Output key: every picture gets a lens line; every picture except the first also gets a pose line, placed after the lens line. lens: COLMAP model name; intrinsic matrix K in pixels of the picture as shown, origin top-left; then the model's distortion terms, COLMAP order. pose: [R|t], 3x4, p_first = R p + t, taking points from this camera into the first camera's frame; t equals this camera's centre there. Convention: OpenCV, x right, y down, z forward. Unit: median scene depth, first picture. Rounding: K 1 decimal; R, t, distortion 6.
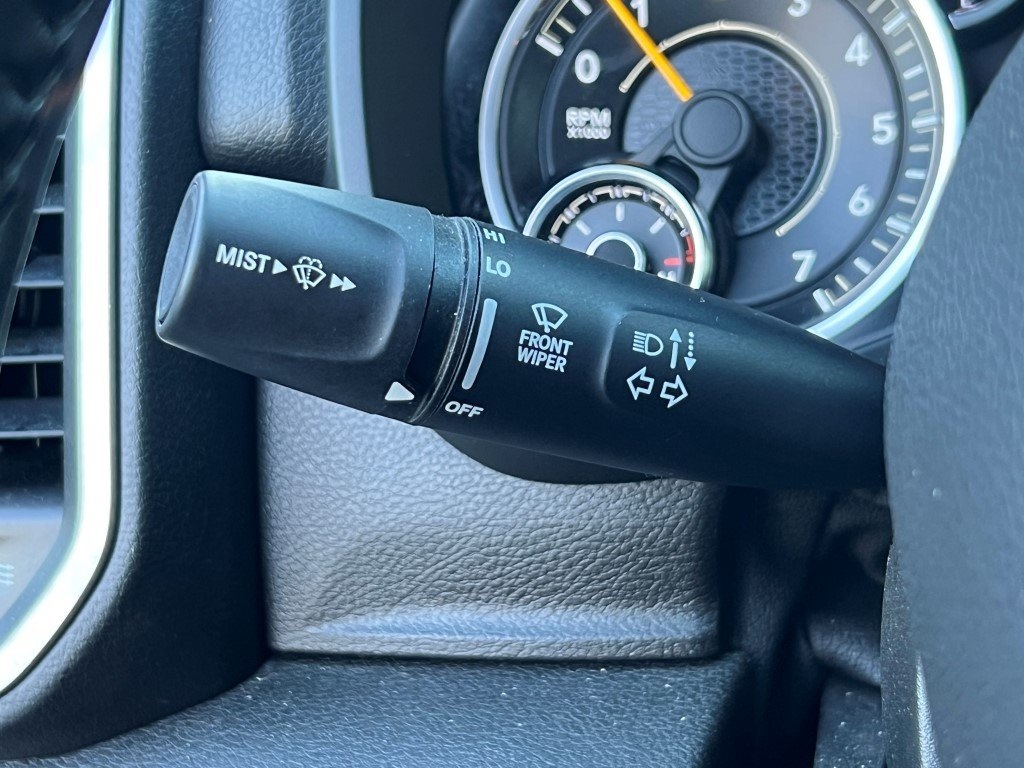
lens RADIAL K [[1796.6, 0, 512.0], [0, 1796.6, 384.0], [0, 0, 1]] dist [0.048535, 0.022440]
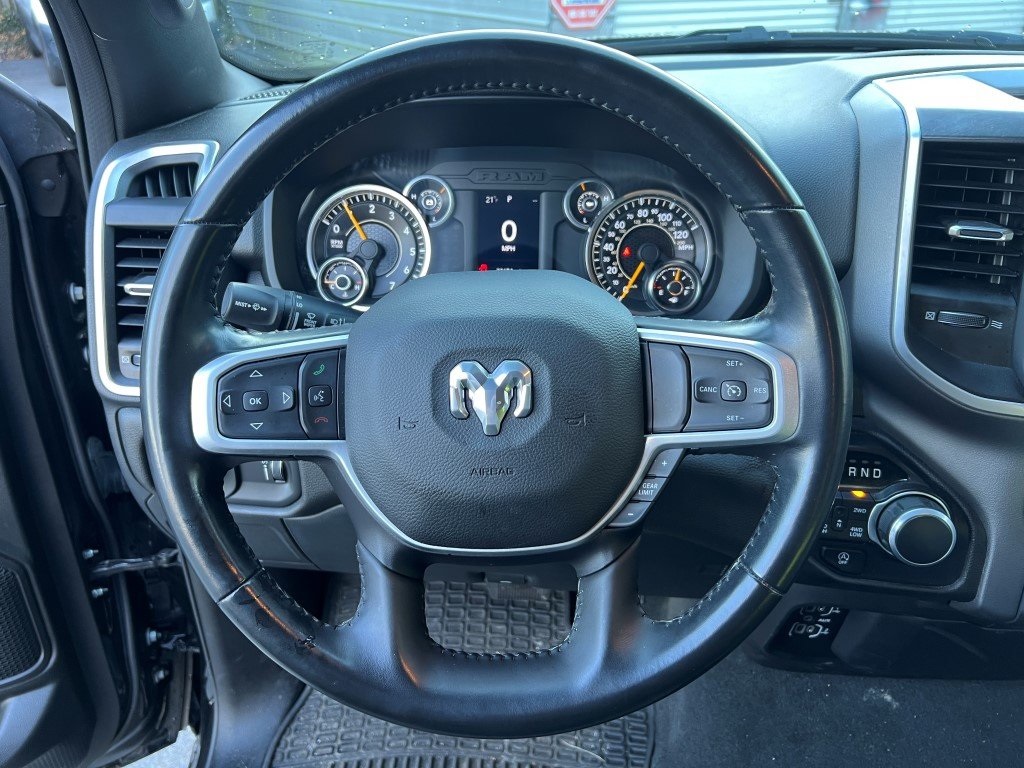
lens RADIAL K [[773.7, 0, 507.8], [0, 773.7, 380.2], [0, 0, 1]] dist [0.053931, -0.078705]
pose [[0.983538, 0.008386, 0.180509, 0.107279], [-0.038207, 0.985990, 0.162371, -0.146246], [-0.176619, -0.166595, 0.970078, -0.712856]]
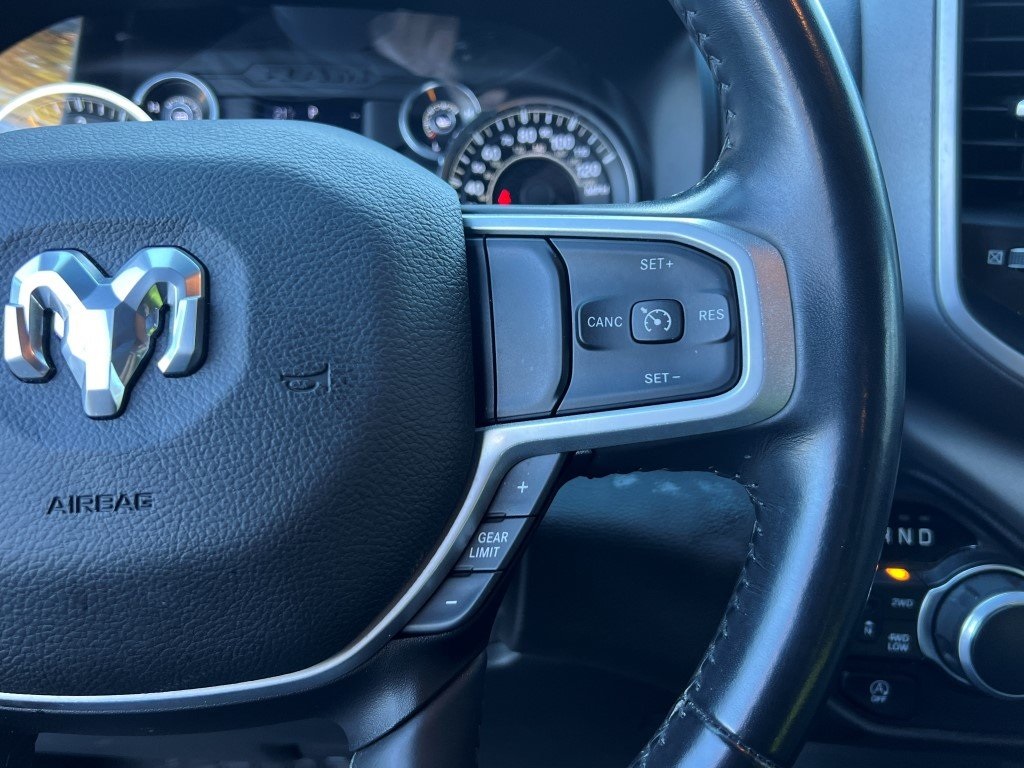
lens RADIAL K [[905.9, 0, 517.9], [0, 905.9, 378.6], [0, 0, 1]] dist [0.013302, -0.013056]
pose [[0.965620, 0.023707, 0.258873, 0.367421], [-0.031284, 0.999193, 0.025188, 0.054163], [-0.258067, -0.032421, 0.965583, -0.277764]]
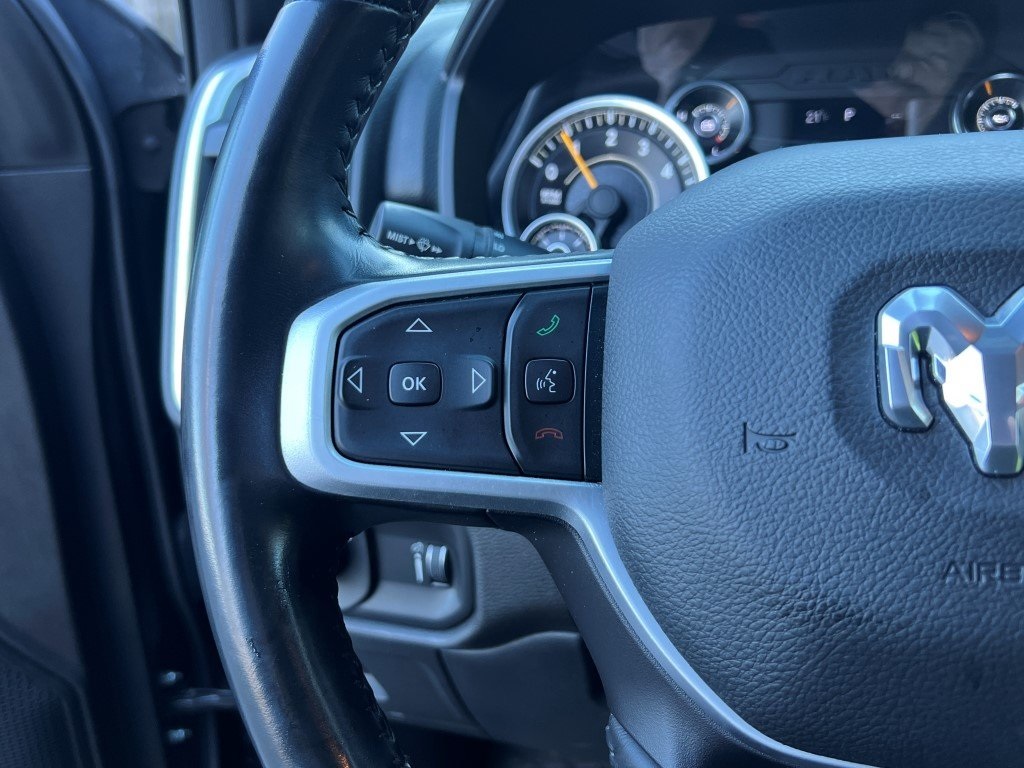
lens RADIAL K [[905.9, 0, 517.9], [0, 905.9, 378.6], [0, 0, 1]] dist [0.013302, -0.013056]
pose [[0.998377, 0.054867, -0.015269, 0.031994], [-0.054145, 0.997553, 0.044221, 0.040363], [0.017658, -0.043323, 0.998905, -0.180926]]
